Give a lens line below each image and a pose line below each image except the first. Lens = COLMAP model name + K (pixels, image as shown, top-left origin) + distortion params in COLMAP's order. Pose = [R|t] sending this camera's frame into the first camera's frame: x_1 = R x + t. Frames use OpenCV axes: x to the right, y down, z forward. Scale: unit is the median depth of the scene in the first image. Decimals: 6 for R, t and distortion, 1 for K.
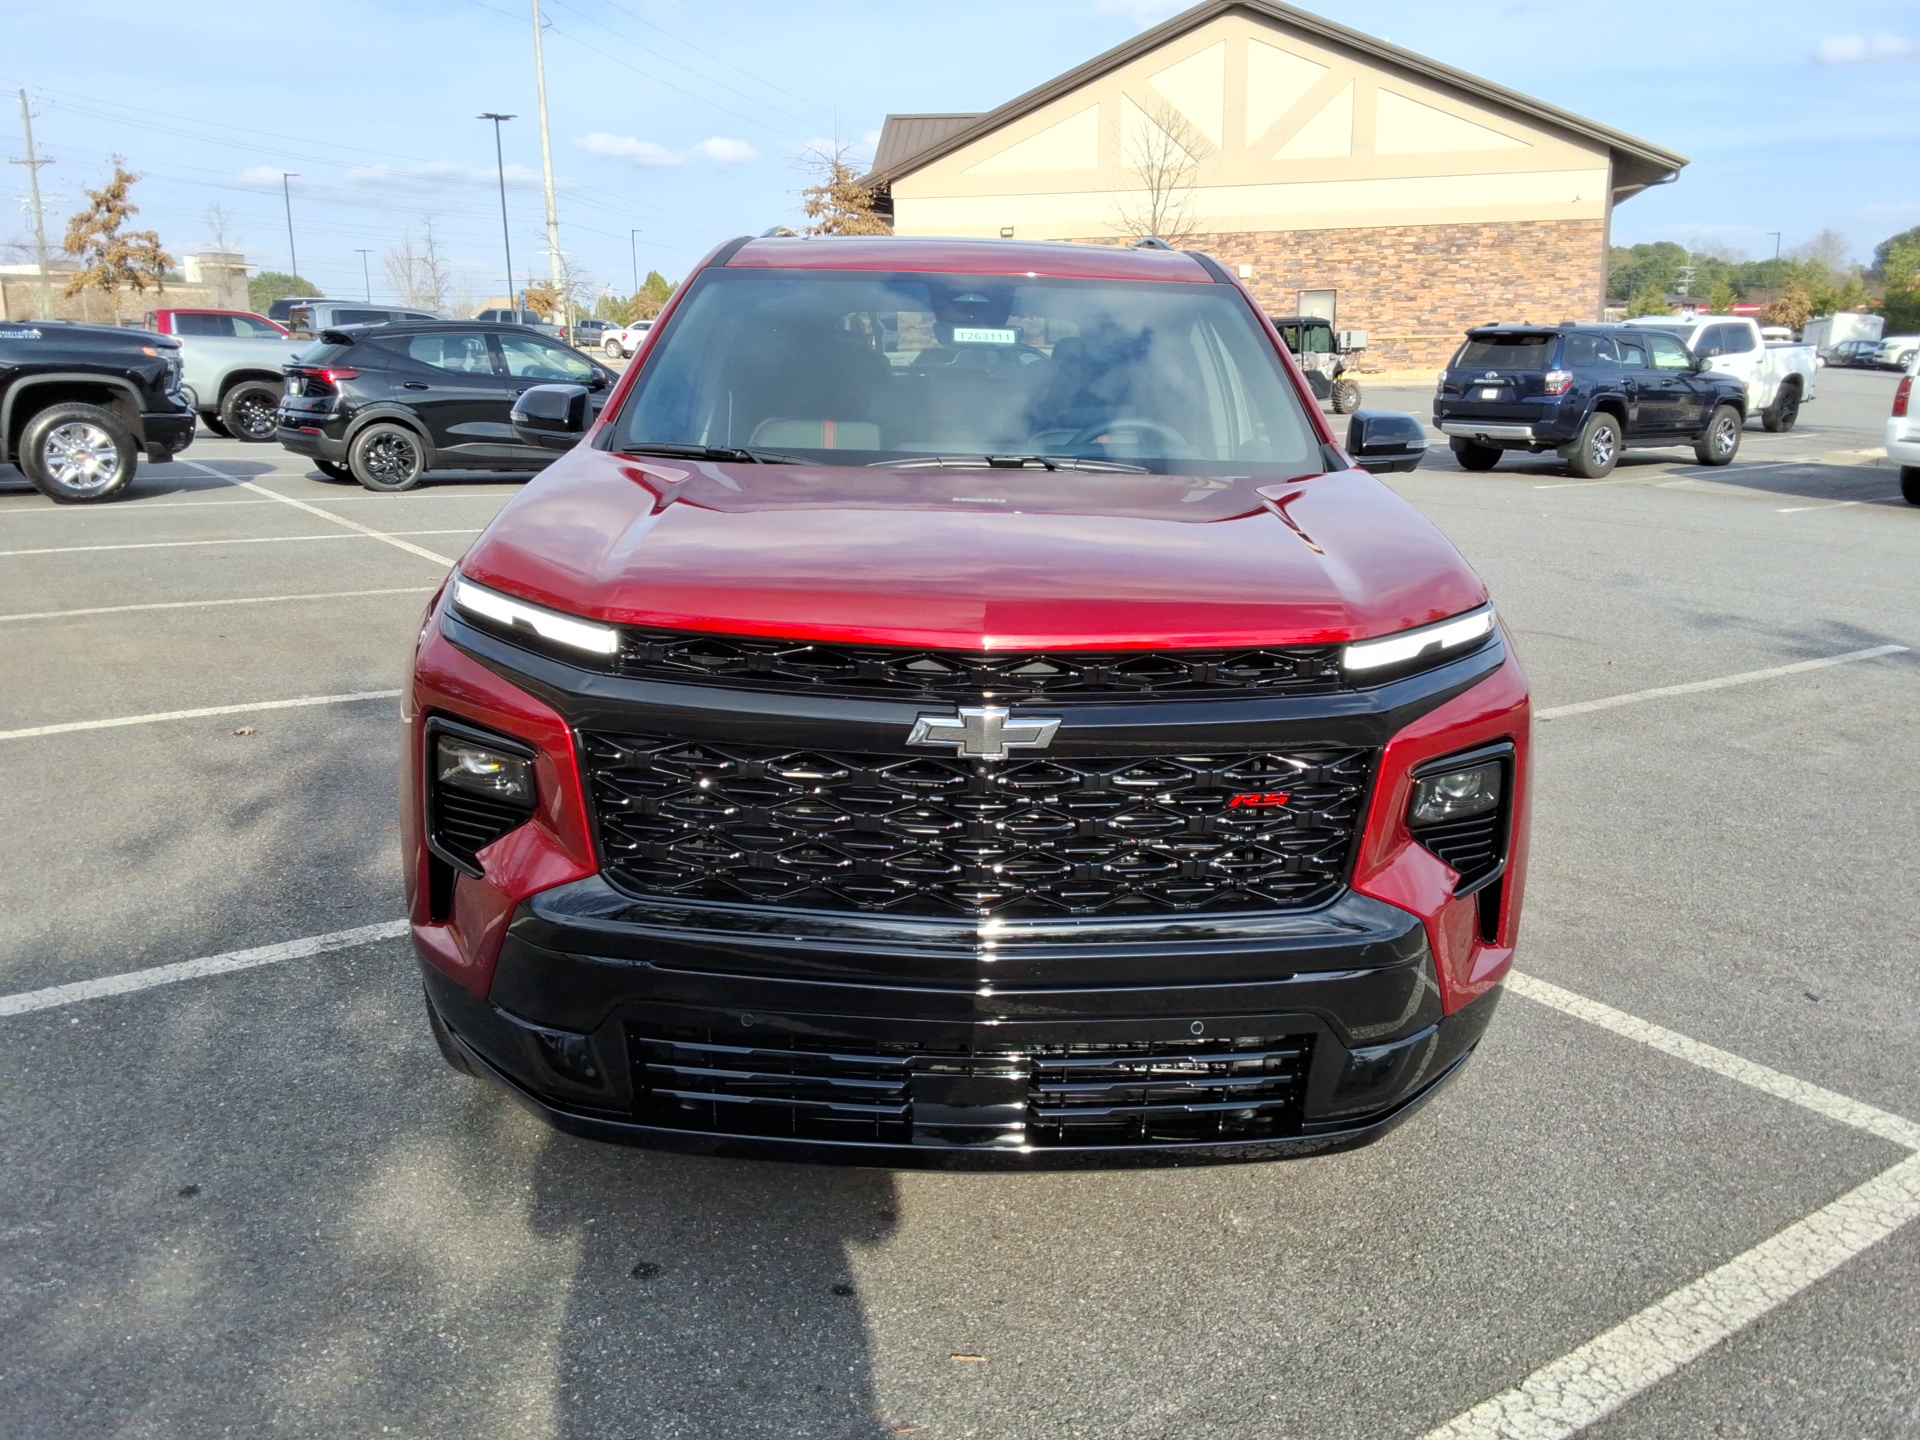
lens RADIAL K [[1549.1, 0, 969.6], [0, 1549.1, 692.5], [0, 0, 1]] dist [0.108175, -0.173126]
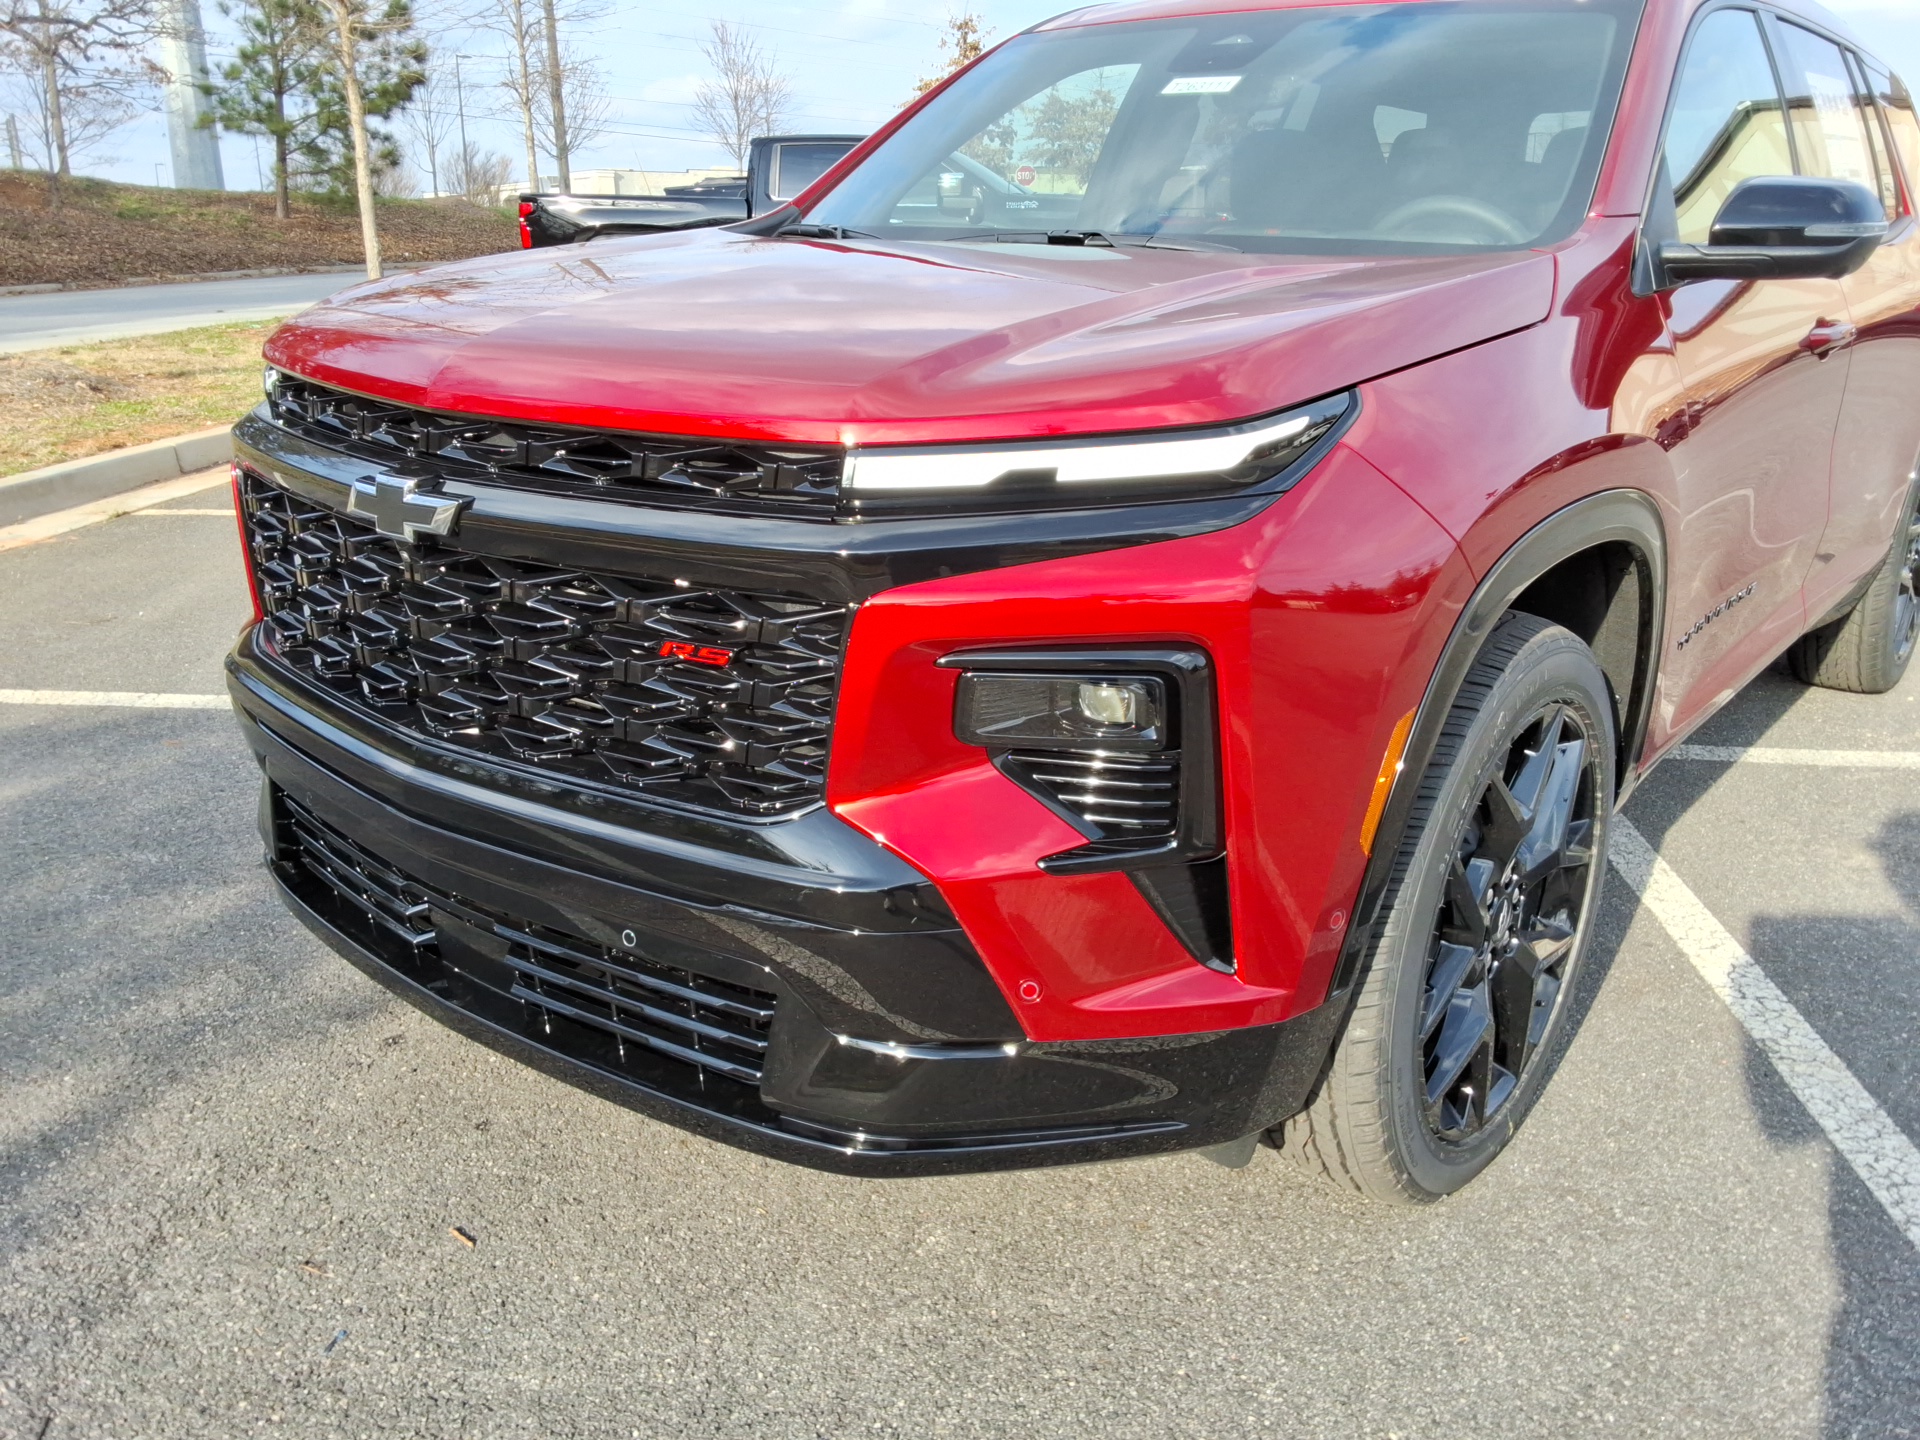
lens RADIAL K [[1534.8, 0, 961.9], [0, 1534.8, 691.3], [0, 0, 1]] dist [0.124041, -0.202356]
pose [[0.760248, 0.170273, -0.626921, 0.570753], [-0.125901, 0.985361, 0.114950, -0.009630], [0.637316, -0.008460, 0.770556, 0.410413]]
